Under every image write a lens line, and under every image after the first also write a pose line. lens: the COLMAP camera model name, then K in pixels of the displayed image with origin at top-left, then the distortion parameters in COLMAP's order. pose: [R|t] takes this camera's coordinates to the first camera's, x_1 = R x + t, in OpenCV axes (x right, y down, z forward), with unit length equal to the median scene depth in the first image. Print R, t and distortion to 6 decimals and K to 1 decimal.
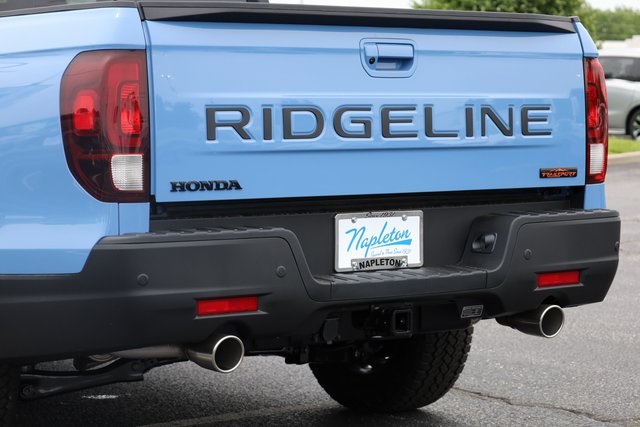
lens RADIAL K [[1929.2, 0, 320.0], [0, 1929.2, 213.5], [0, 0, 1]] dist [-0.060168, 0.321355]
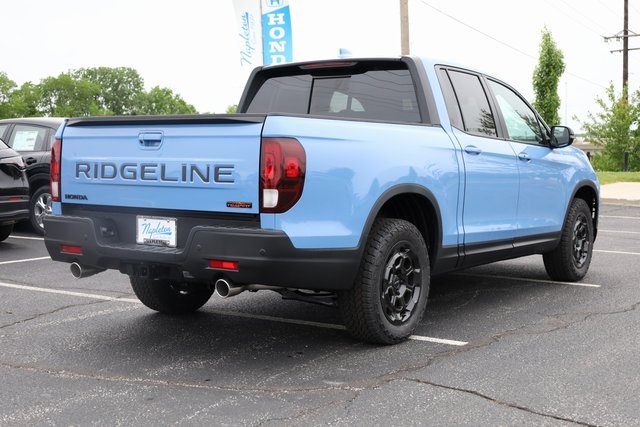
lens RADIAL K [[892.8, 0, 309.3], [0, 892.8, 214.2], [0, 0, 1]] dist [0.020438, 0.016044]
pose [[0.289788, 0.067373, -0.954717, 0.979294], [-0.064212, 0.996640, 0.050841, -0.061958], [0.954935, 0.046571, 0.293140, 0.890577]]
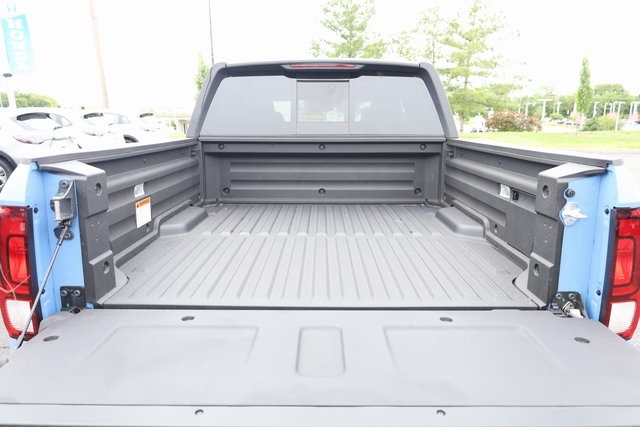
lens RADIAL K [[445.9, 0, 319.4], [0, 445.9, 196.5], [0, 0, 1]] dist [0.005962, 0.002177]
pose [[0.796066, 0.104400, -0.596138, 0.162337], [-0.036580, 0.991508, 0.124792, -0.114802], [0.604104, -0.077536, 0.793125, 0.825501]]
